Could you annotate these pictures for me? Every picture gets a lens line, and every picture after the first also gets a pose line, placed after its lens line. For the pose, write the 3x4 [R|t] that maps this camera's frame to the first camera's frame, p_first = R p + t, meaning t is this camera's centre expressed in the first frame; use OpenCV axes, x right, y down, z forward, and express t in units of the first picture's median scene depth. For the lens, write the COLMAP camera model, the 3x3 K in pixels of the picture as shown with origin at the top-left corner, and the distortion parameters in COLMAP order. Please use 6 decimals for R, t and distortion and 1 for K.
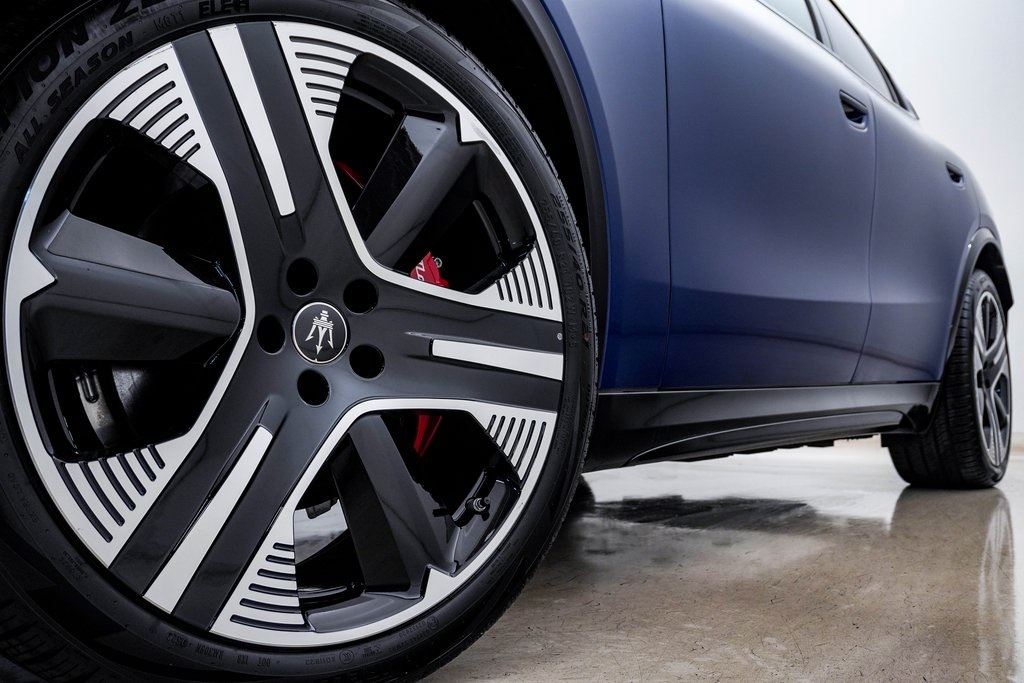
lens RADIAL K [[970.3, 0, 513.9], [0, 970.3, 344.3], [0, 0, 1]] dist [-0.050151, 0.000000]
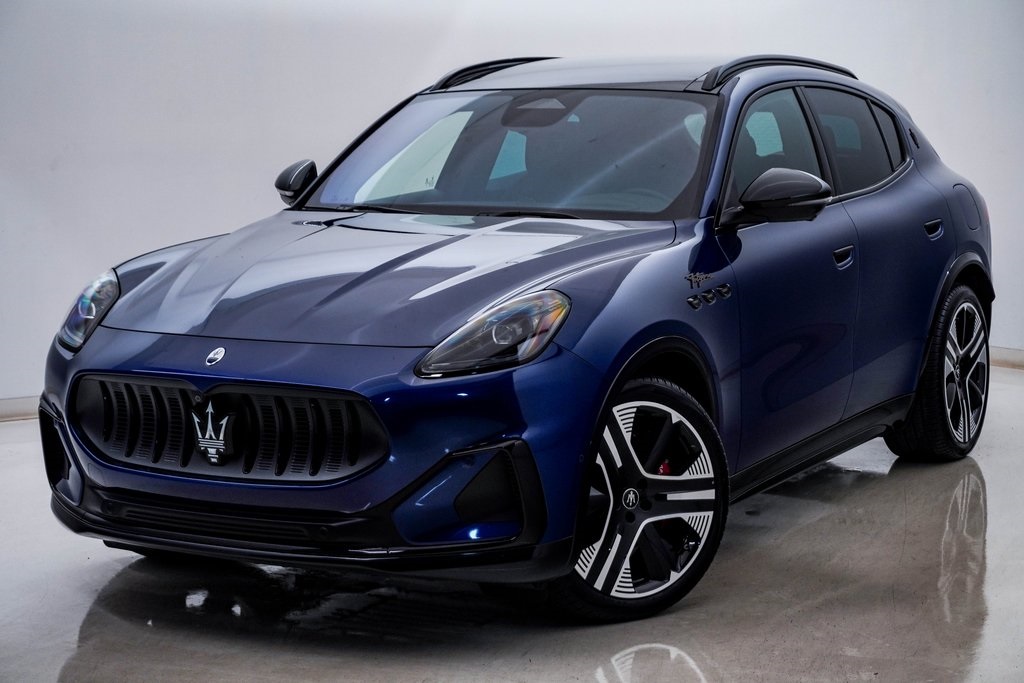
lens RADIAL K [[2200.0, 0, 513.9], [0, 2200.0, 341.5], [0, 0, 1]] dist [0.013464, 0.000000]
pose [[0.991227, -0.048256, -0.123045, 0.311856], [0.071161, 0.979362, 0.189172, -1.831820], [0.111377, -0.196268, 0.974204, -5.688578]]
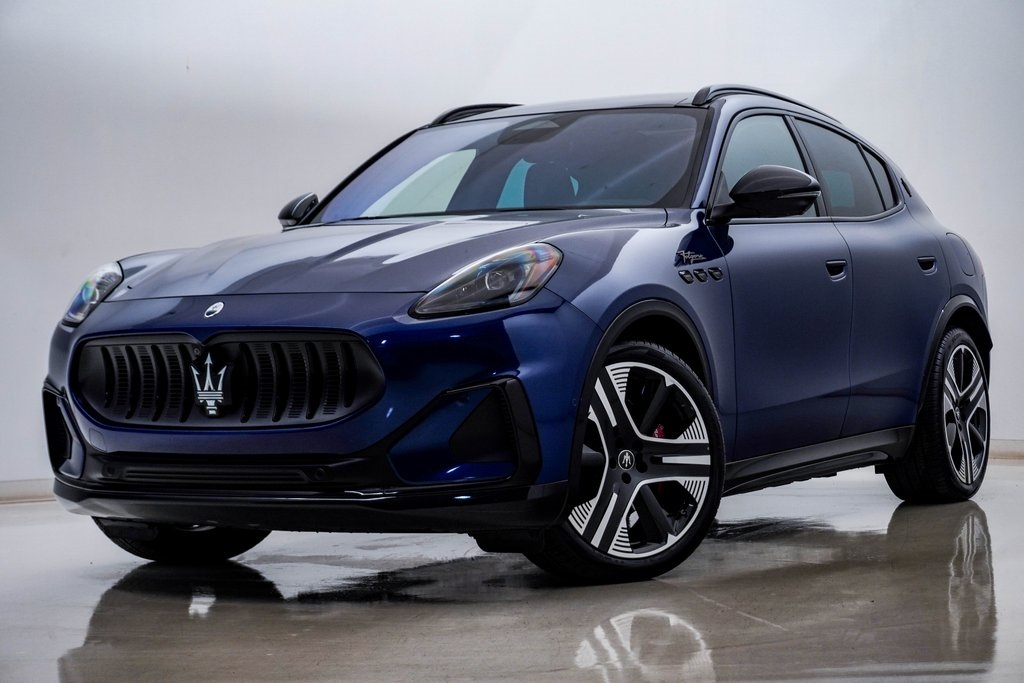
lens RADIAL K [[2200.0, 0, 509.7], [0, 2200.0, 336.5], [0, 0, 1]] dist [0.013464, 0.000000]
pose [[0.988872, -0.077815, -0.126794, 0.349723], [0.086714, 0.994029, 0.066238, -0.895644], [0.120882, -0.076495, 0.989715, -5.921657]]
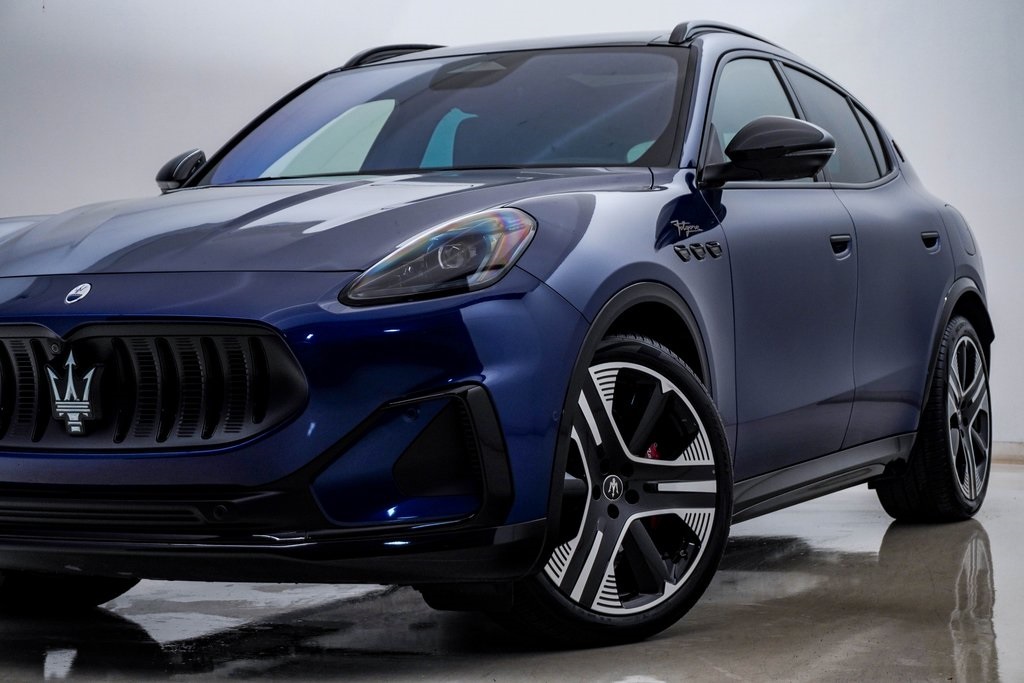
lens RADIAL K [[2200.0, 0, 521.6], [0, 2200.0, 343.9], [0, 0, 1]] dist [0.013464, 0.000000]
pose [[0.995407, -0.074409, -0.060243, -0.070195], [0.079317, 0.993332, 0.083667, -0.837891], [0.053616, -0.088061, 0.994671, -4.387806]]
